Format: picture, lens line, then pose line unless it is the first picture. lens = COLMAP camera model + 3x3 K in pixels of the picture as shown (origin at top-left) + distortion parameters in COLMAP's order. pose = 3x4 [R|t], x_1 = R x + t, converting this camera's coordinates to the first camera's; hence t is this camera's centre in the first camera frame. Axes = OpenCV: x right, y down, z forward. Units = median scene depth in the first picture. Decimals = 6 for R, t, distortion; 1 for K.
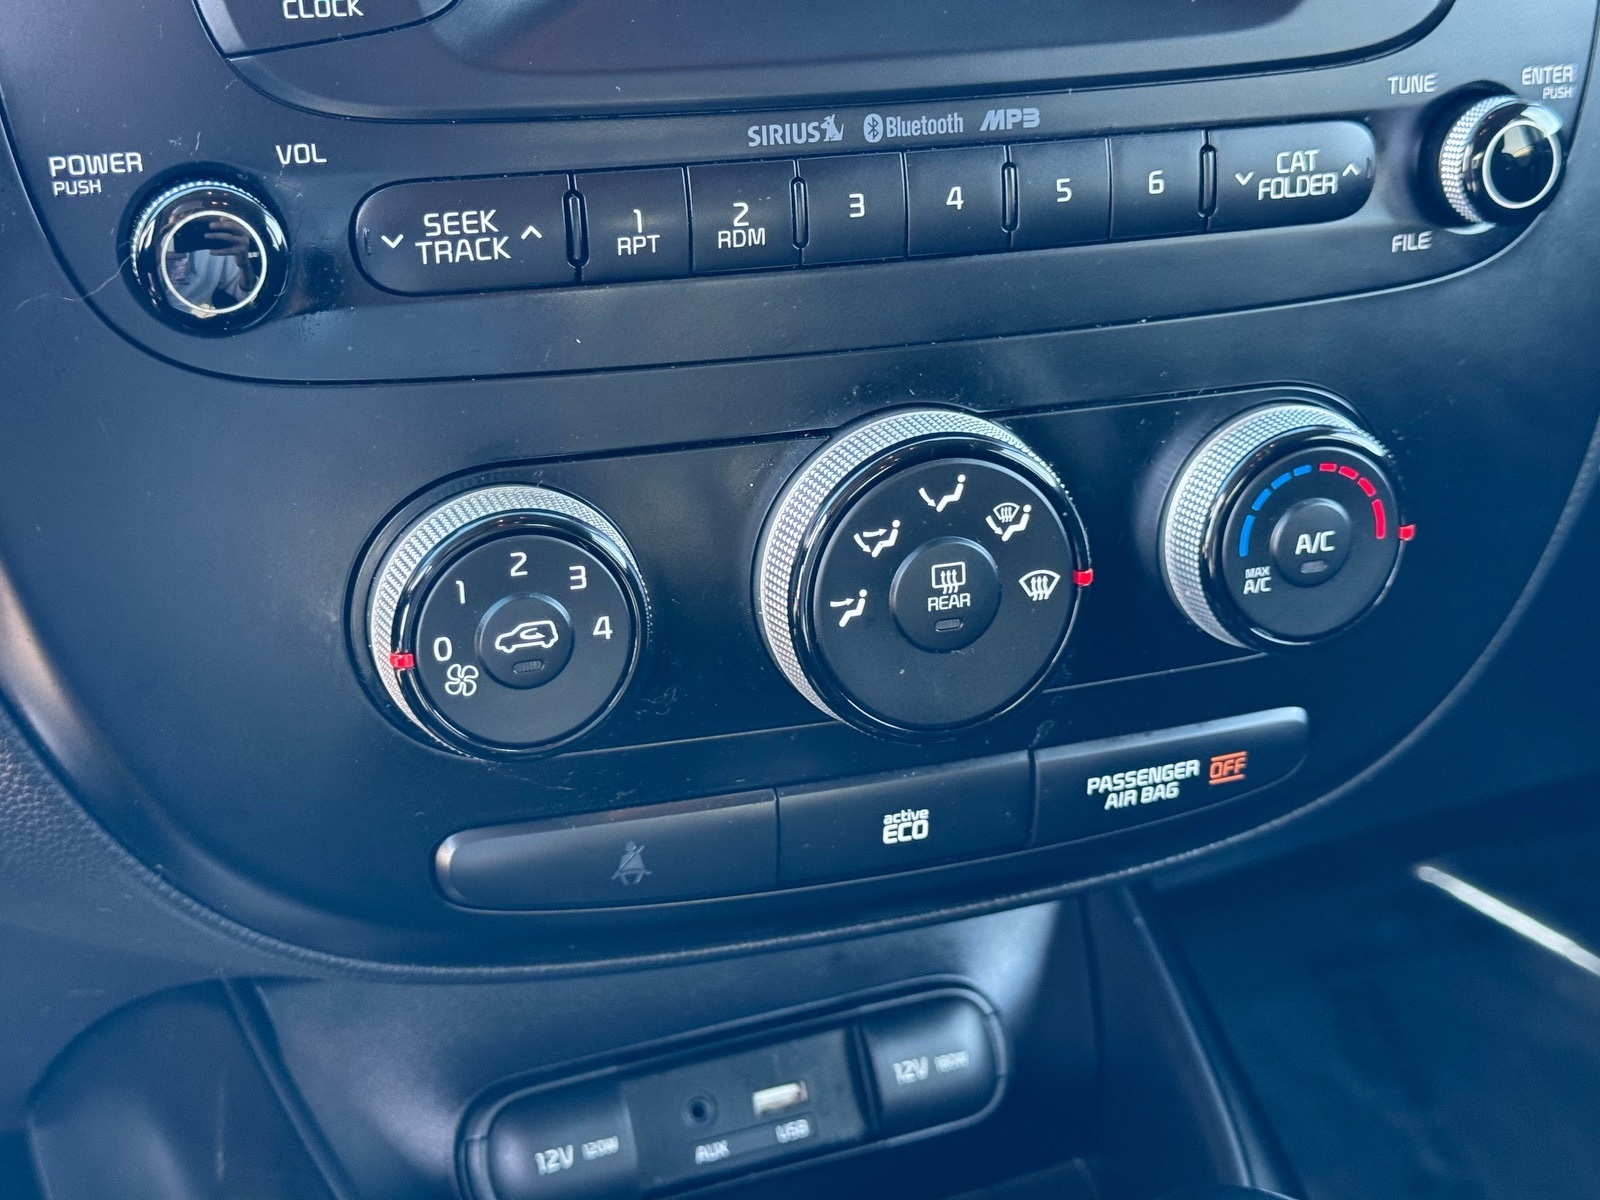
lens RADIAL K [[2296.4, 0, 794.7], [0, 2296.4, 638.5], [0, 0, 1]] dist [0.127741, 0.000000]
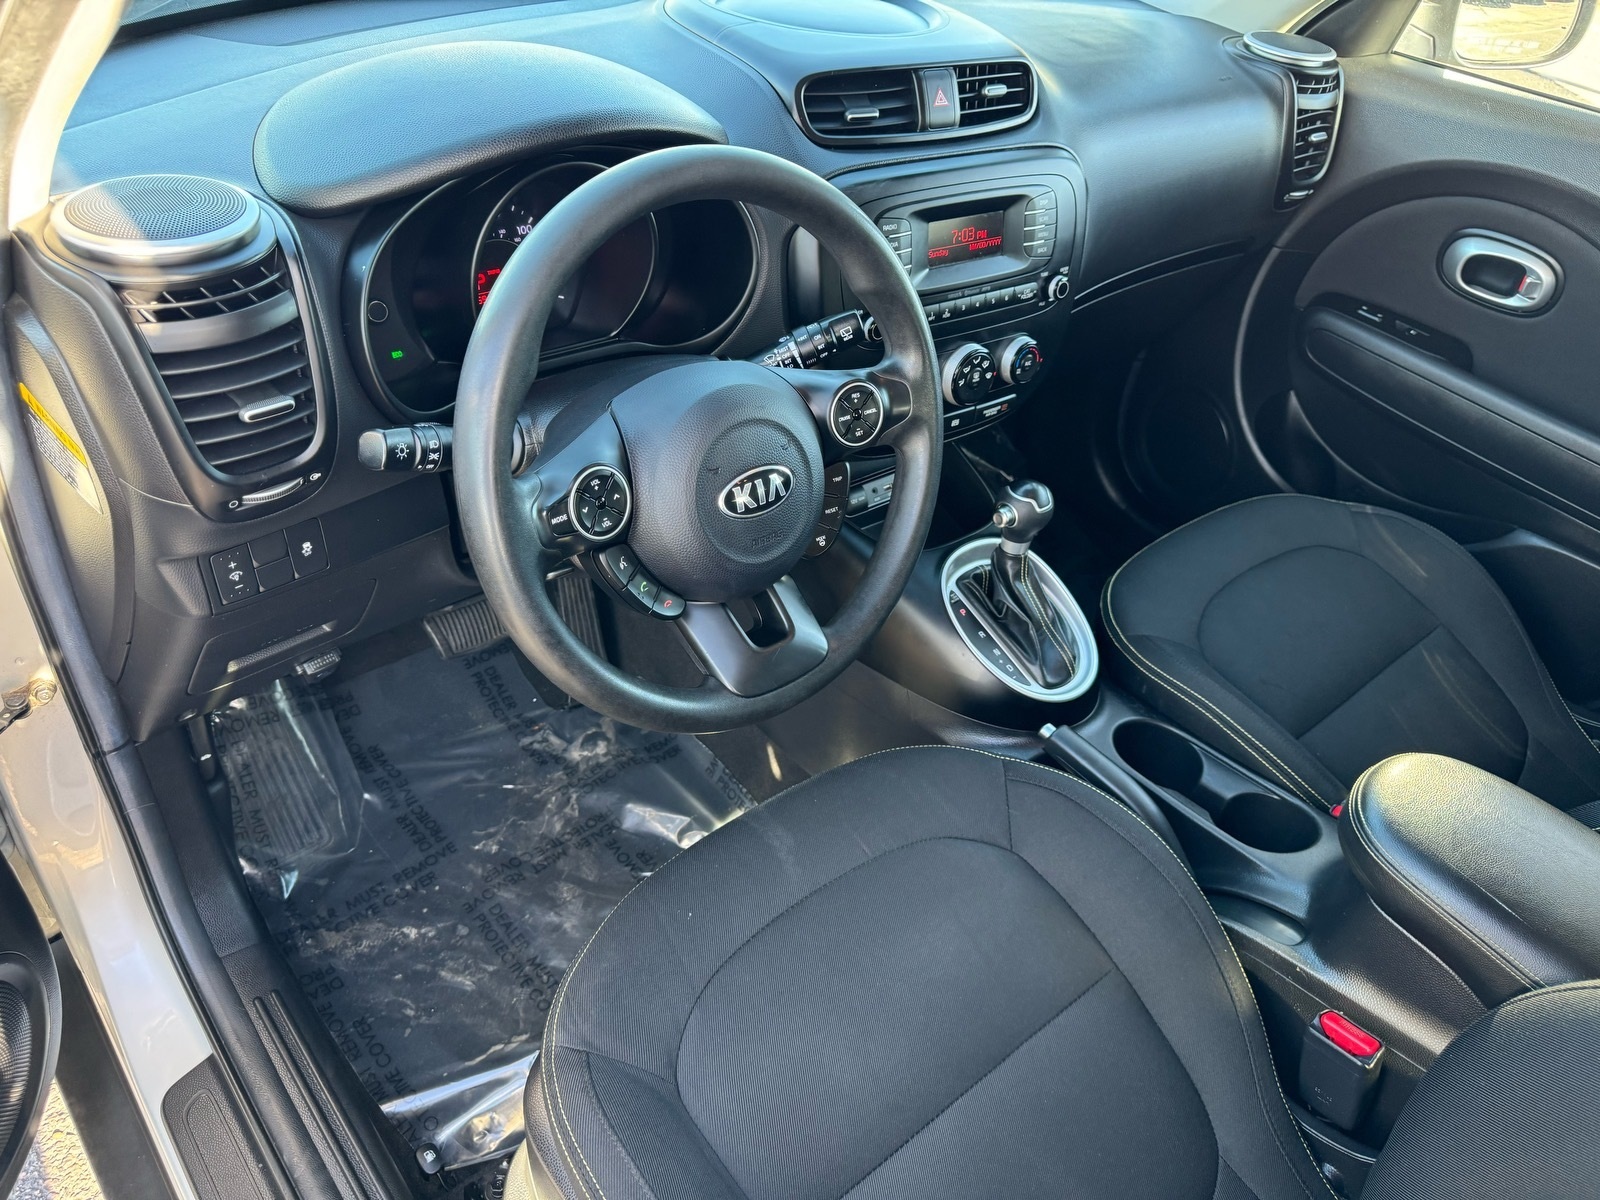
lens RADIAL K [[1165.6, 0, 774.7], [0, 1165.6, 630.2], [0, 0, 1]] dist [0.047715, -0.057274]
pose [[0.957333, -0.115822, 0.264763, -1.206869], [0.049527, 0.968373, 0.244541, -0.144297], [-0.284713, -0.220994, 0.932792, -1.610994]]
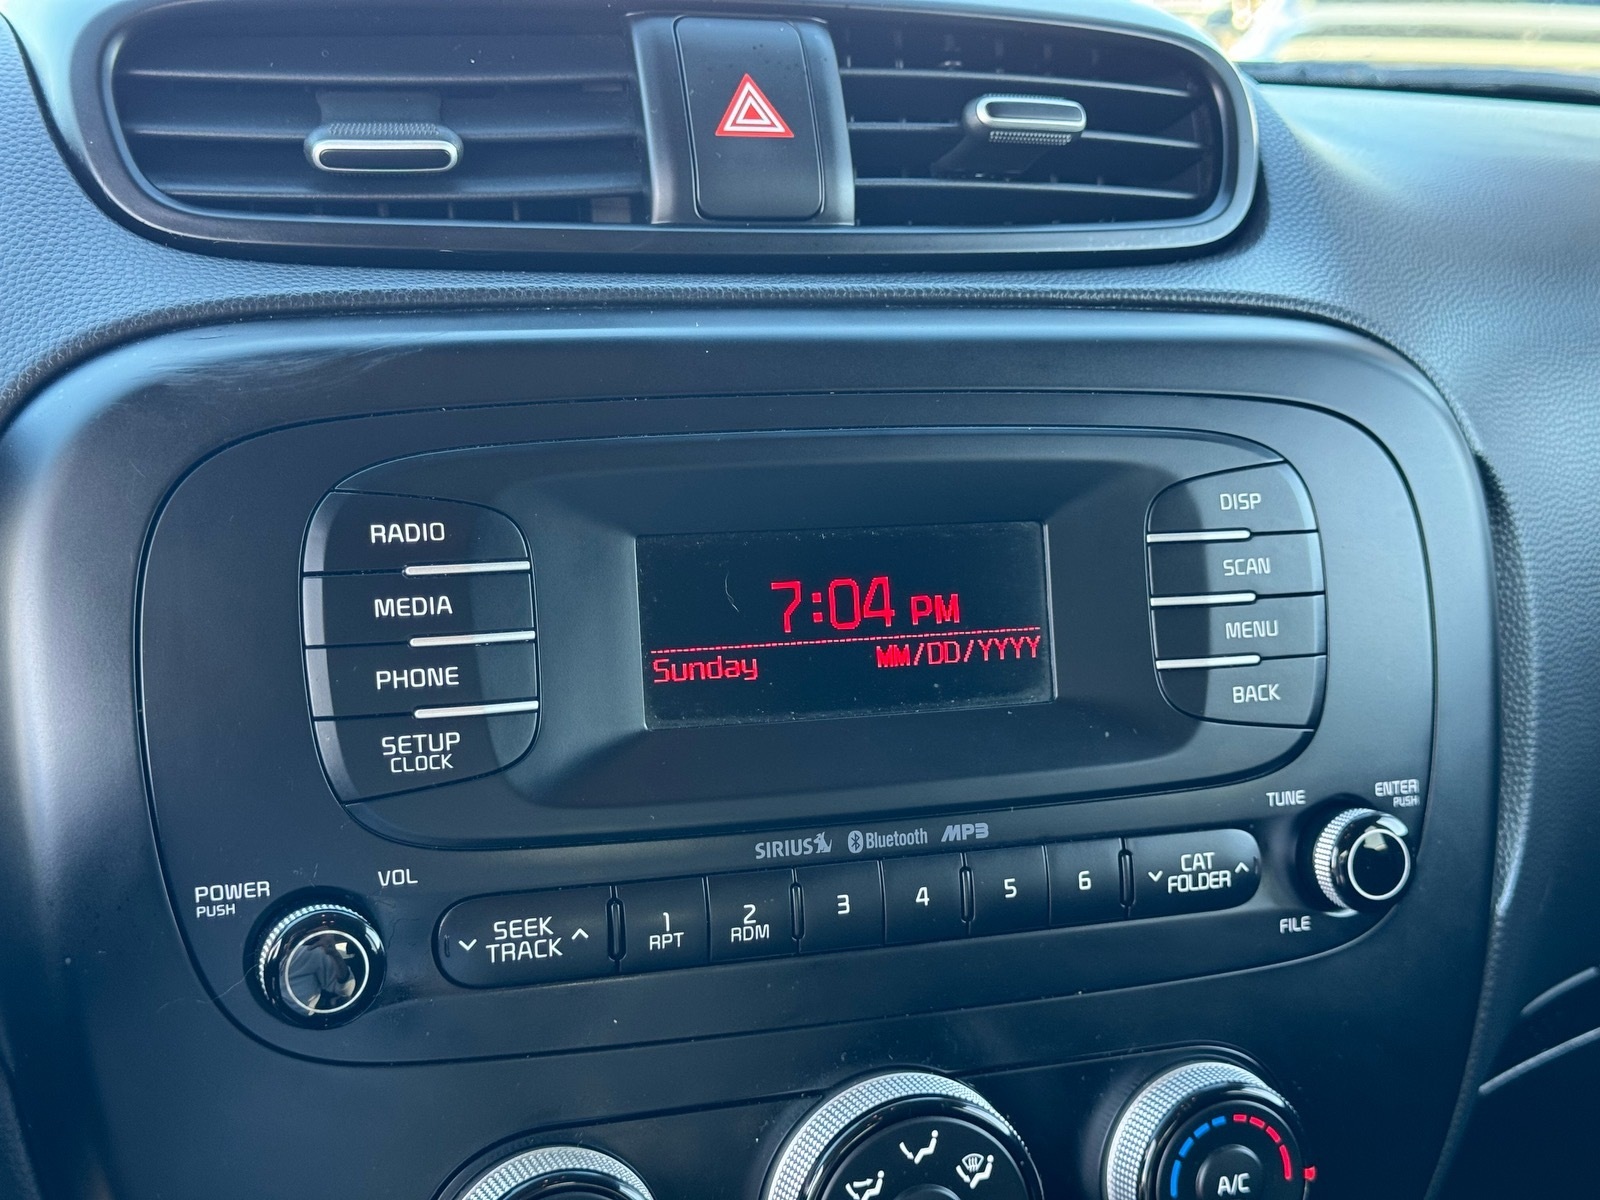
lens RADIAL K [[2296.4, 0, 799.0], [0, 2296.4, 627.3], [0, 0, 1]] dist [0.127741, 0.000000]
pose [[0.999249, -0.000049, 0.038747, -0.042812], [0.009124, 0.972181, -0.234053, -0.044476], [-0.037657, 0.234230, 0.971451, -0.212243]]
